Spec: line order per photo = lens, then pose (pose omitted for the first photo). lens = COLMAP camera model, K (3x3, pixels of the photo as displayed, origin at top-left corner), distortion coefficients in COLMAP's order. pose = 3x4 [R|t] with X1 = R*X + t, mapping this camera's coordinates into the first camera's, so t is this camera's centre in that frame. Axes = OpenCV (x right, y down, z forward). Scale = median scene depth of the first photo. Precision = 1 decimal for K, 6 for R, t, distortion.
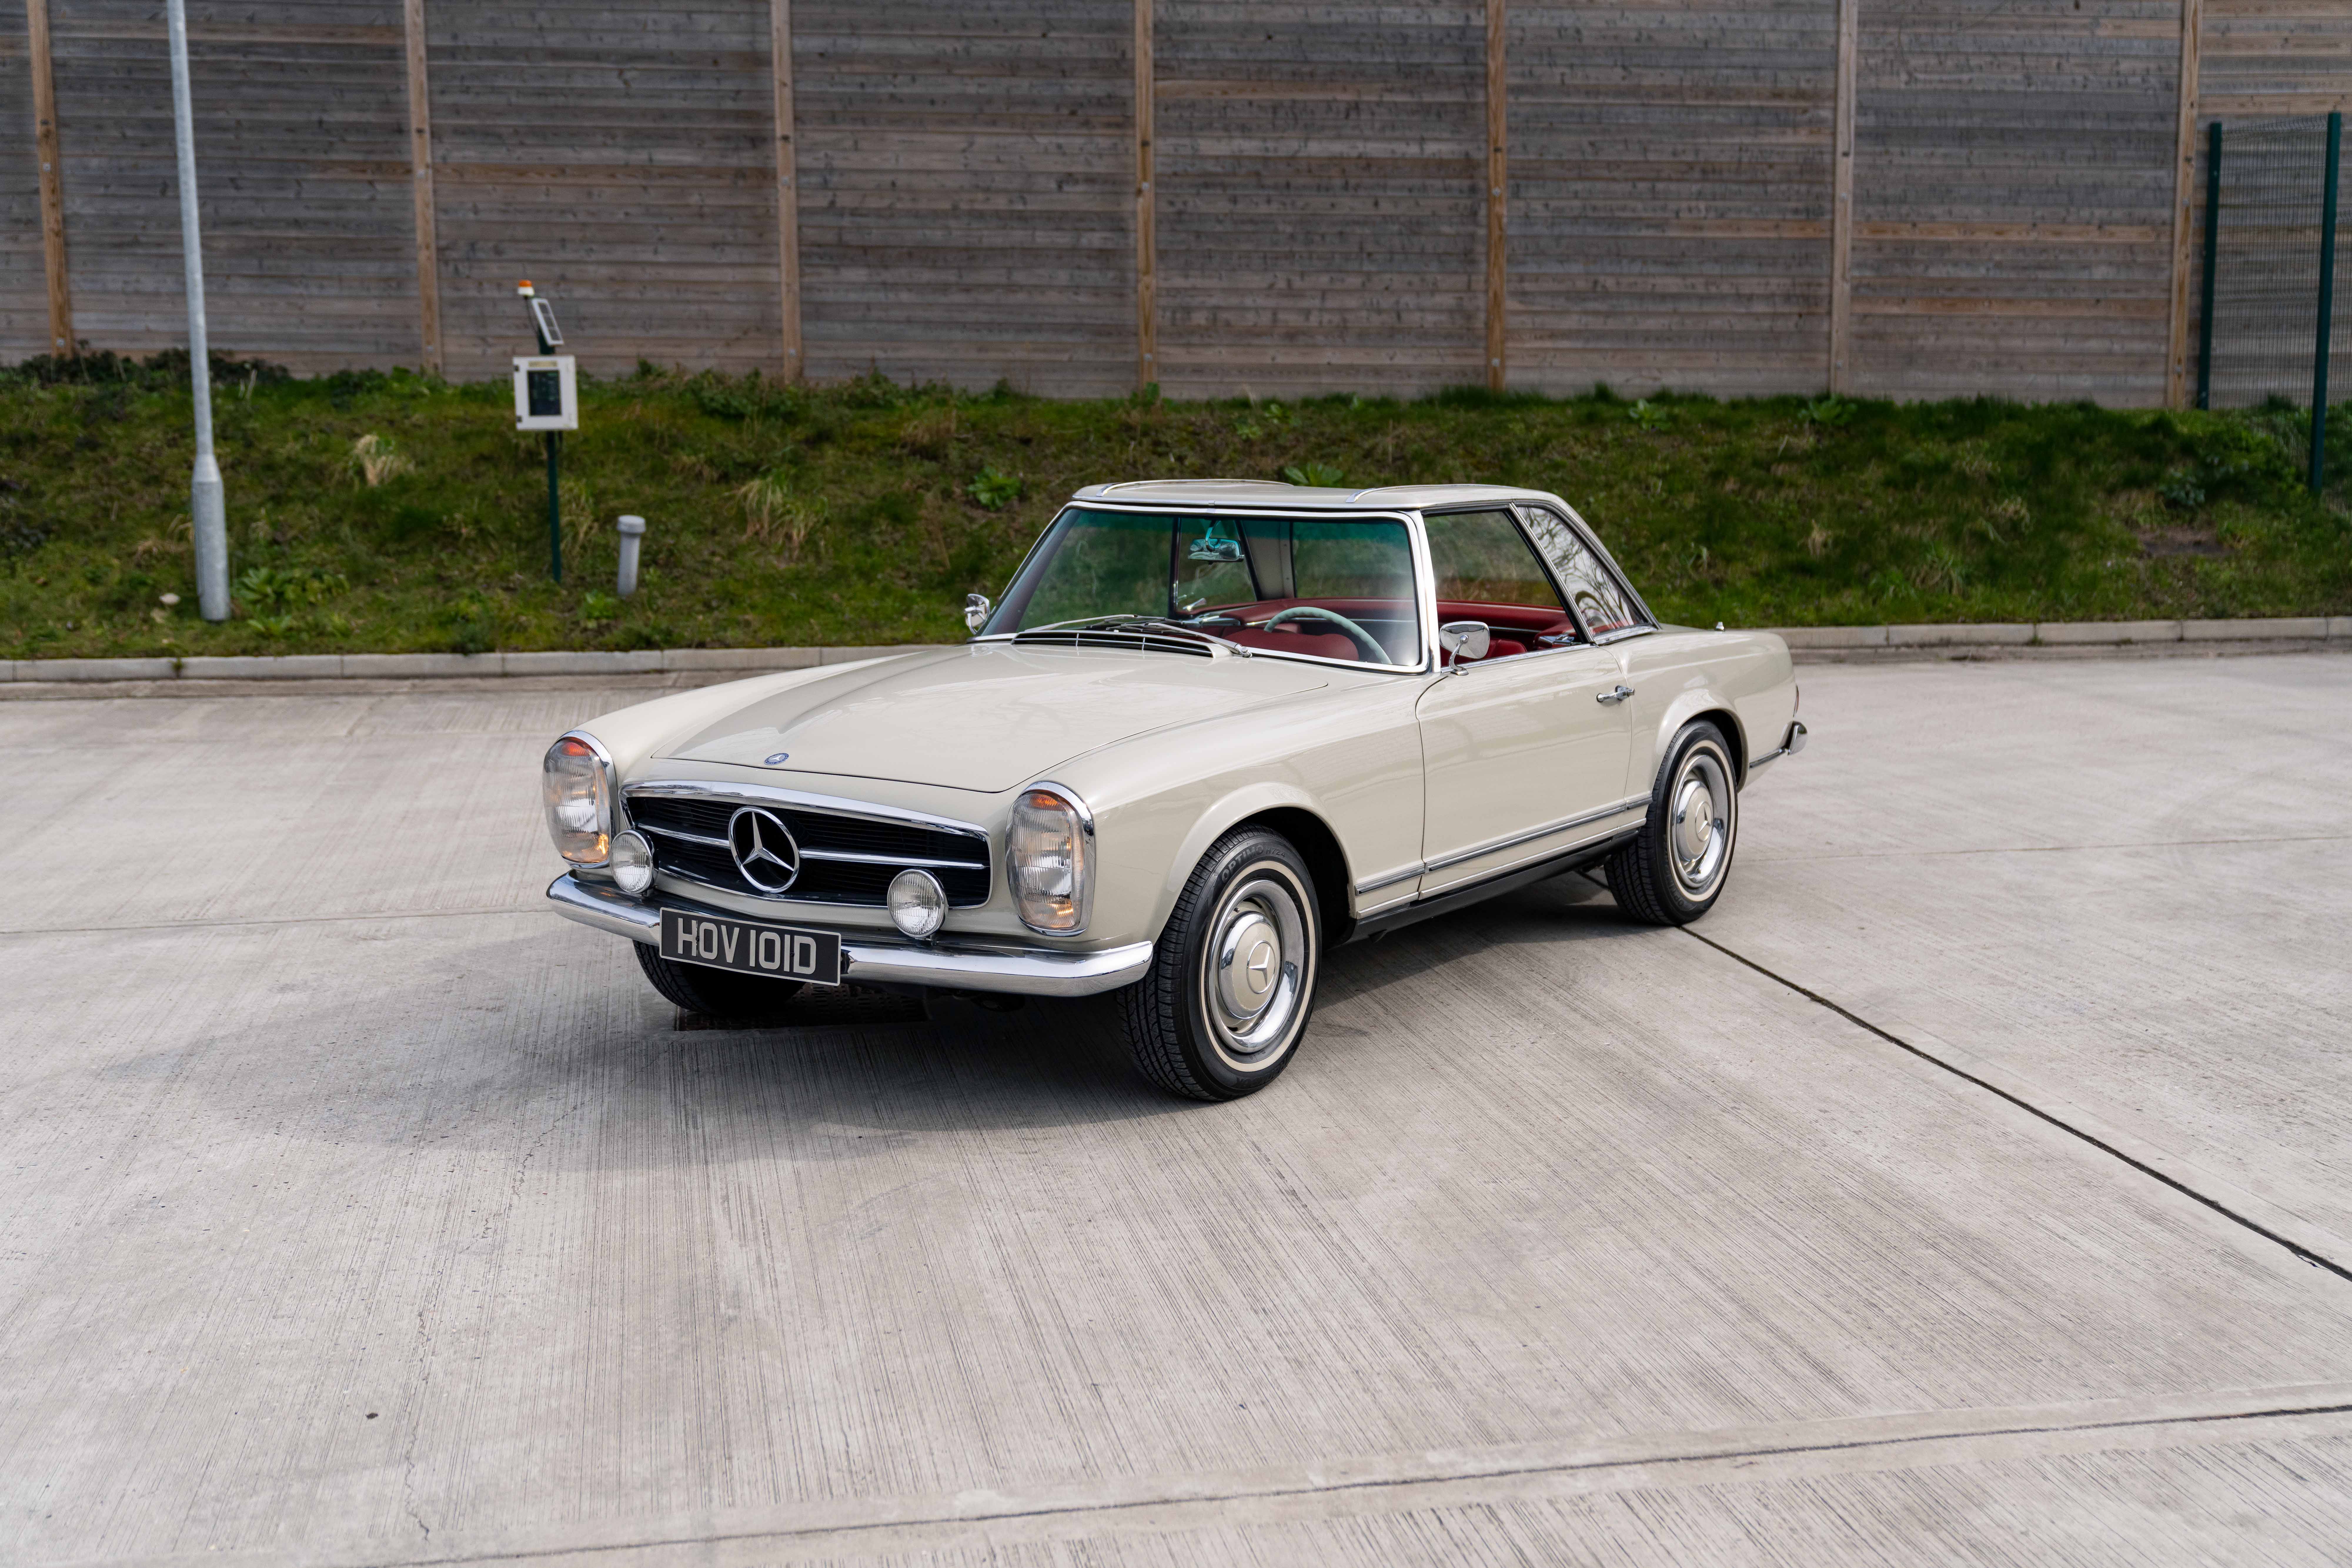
lens RADIAL K [[2821.6, 0, 1177.3], [0, 2821.6, 776.8], [0, 0, 1]] dist [0.010484, 0.012102]
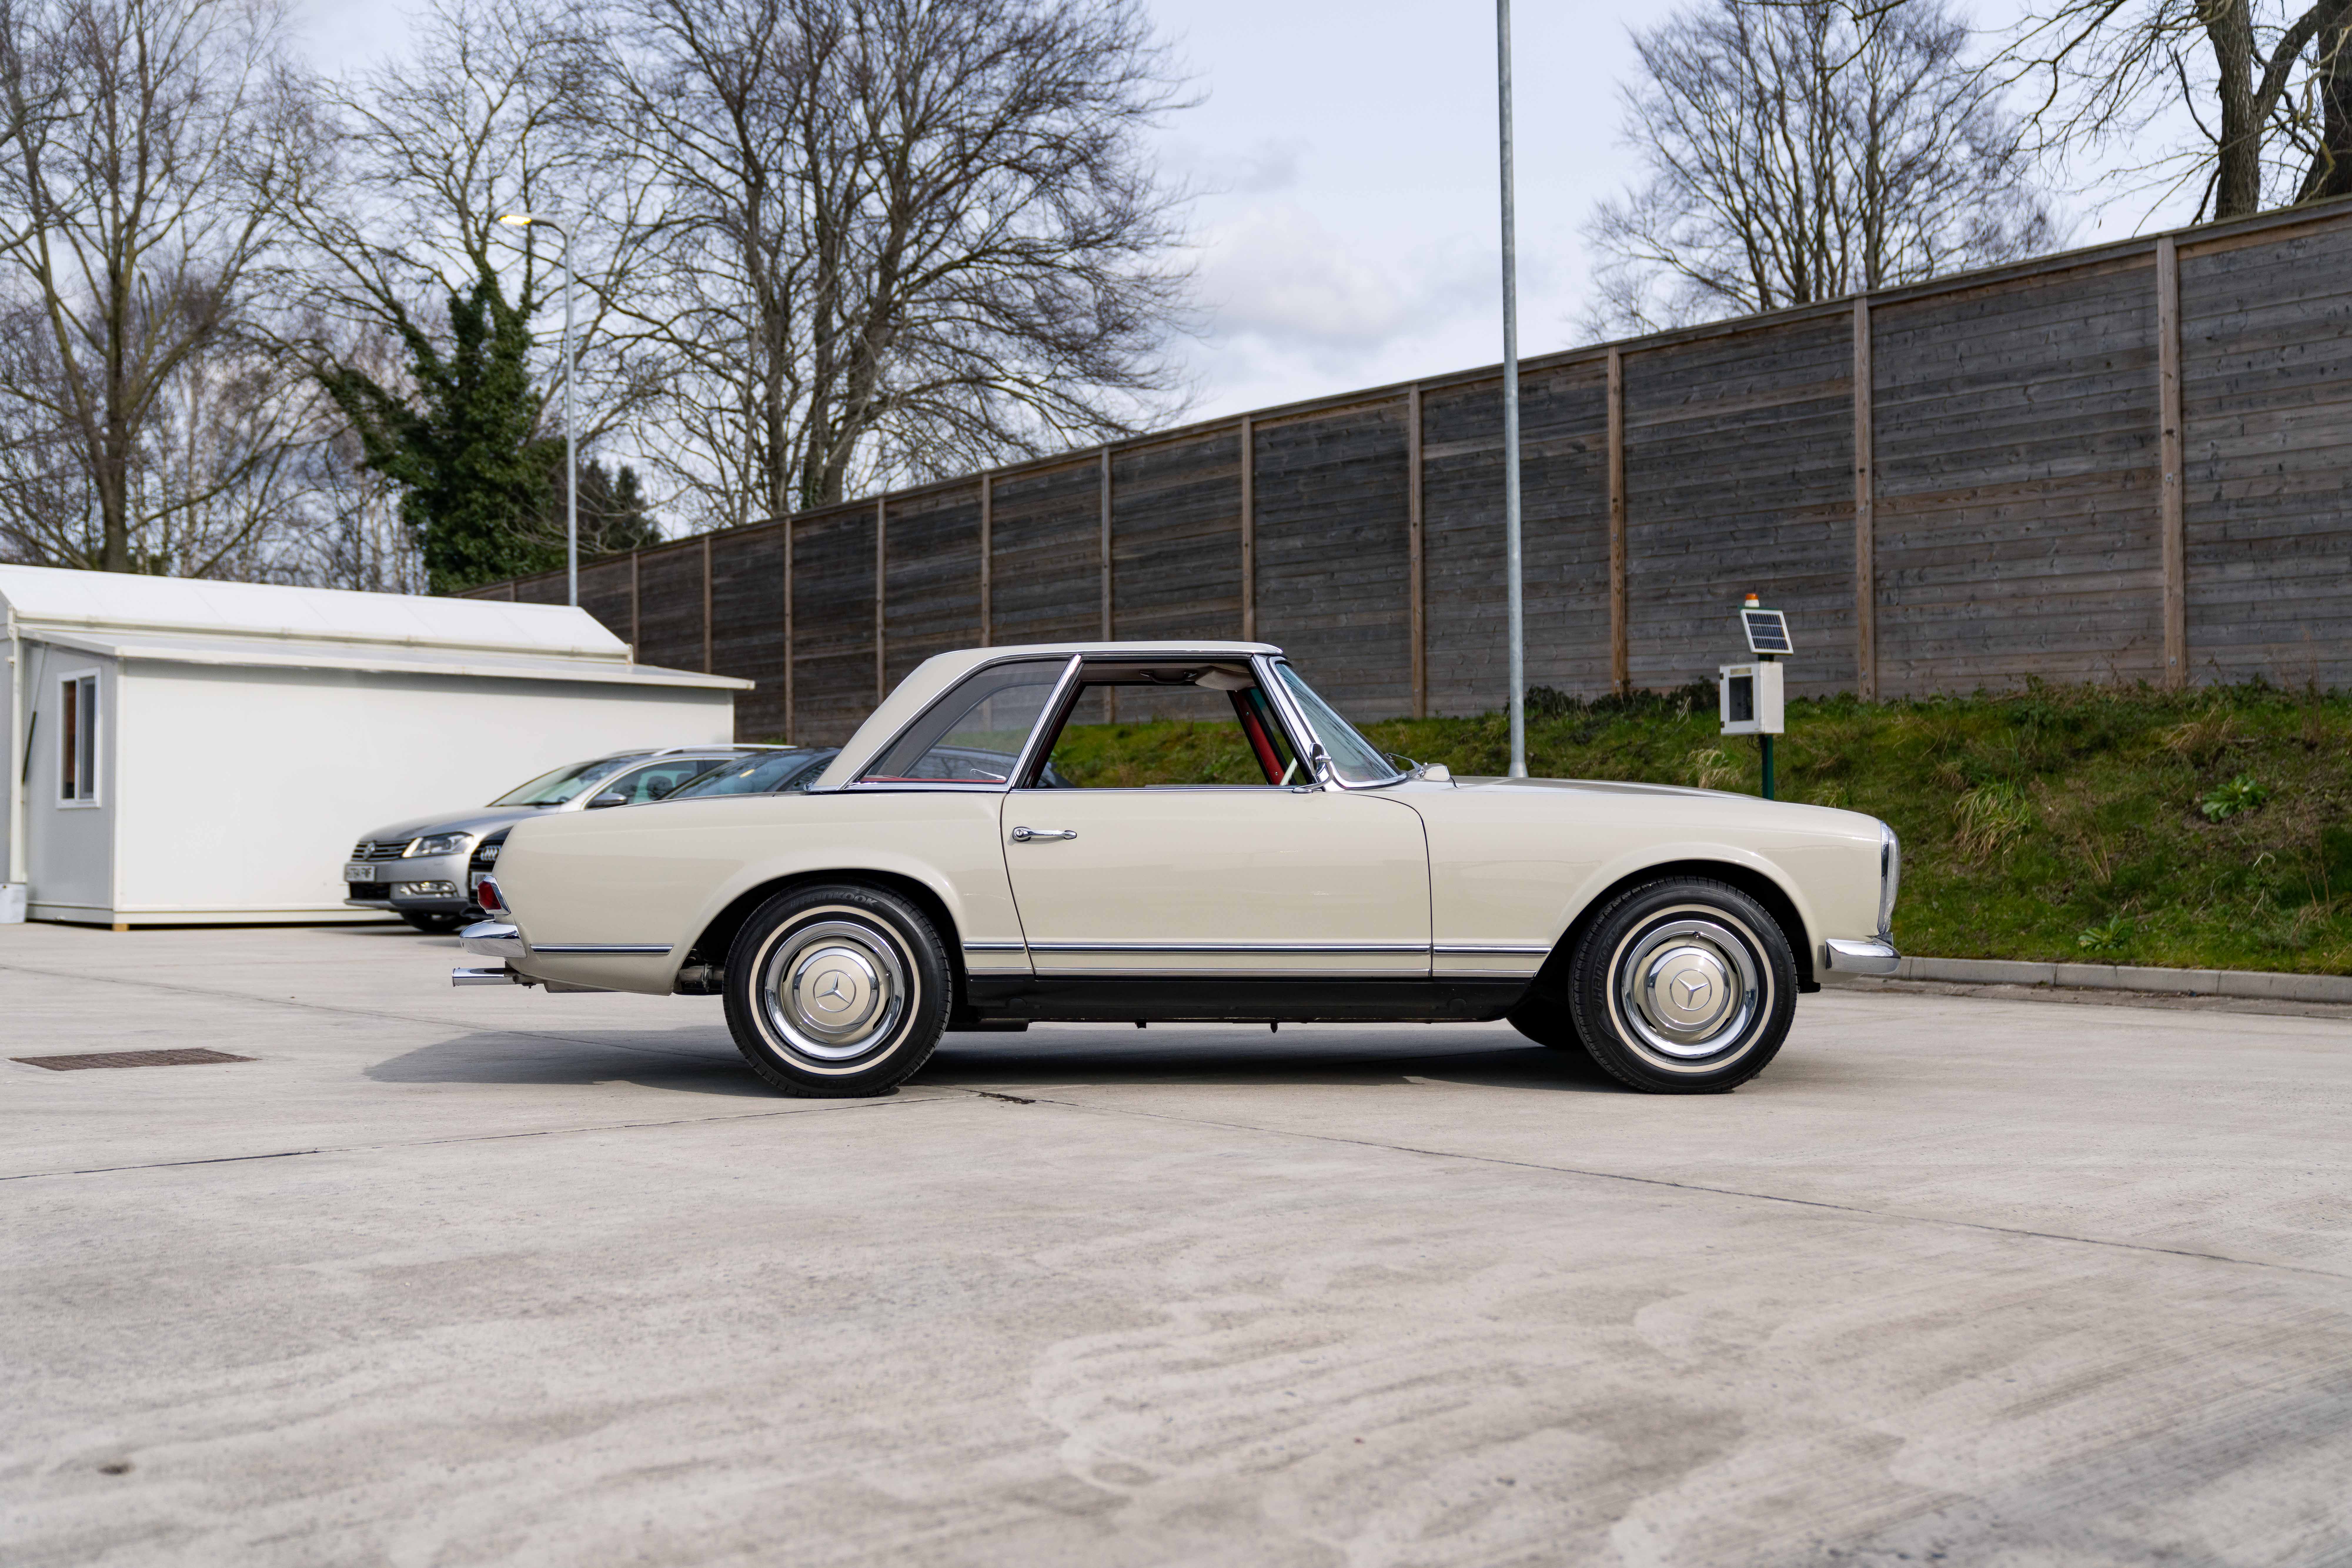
lens RADIAL K [[2524.4, 0, 1176.0], [0, 2524.4, 784.0], [0, 0, 1]] dist [0.008952, 0.008494]
pose [[0.507801, -0.008872, -0.861429, 0.404480], [-0.123655, 0.988841, -0.083078, -0.002305], [0.852553, 0.148707, 0.501038, 0.317421]]
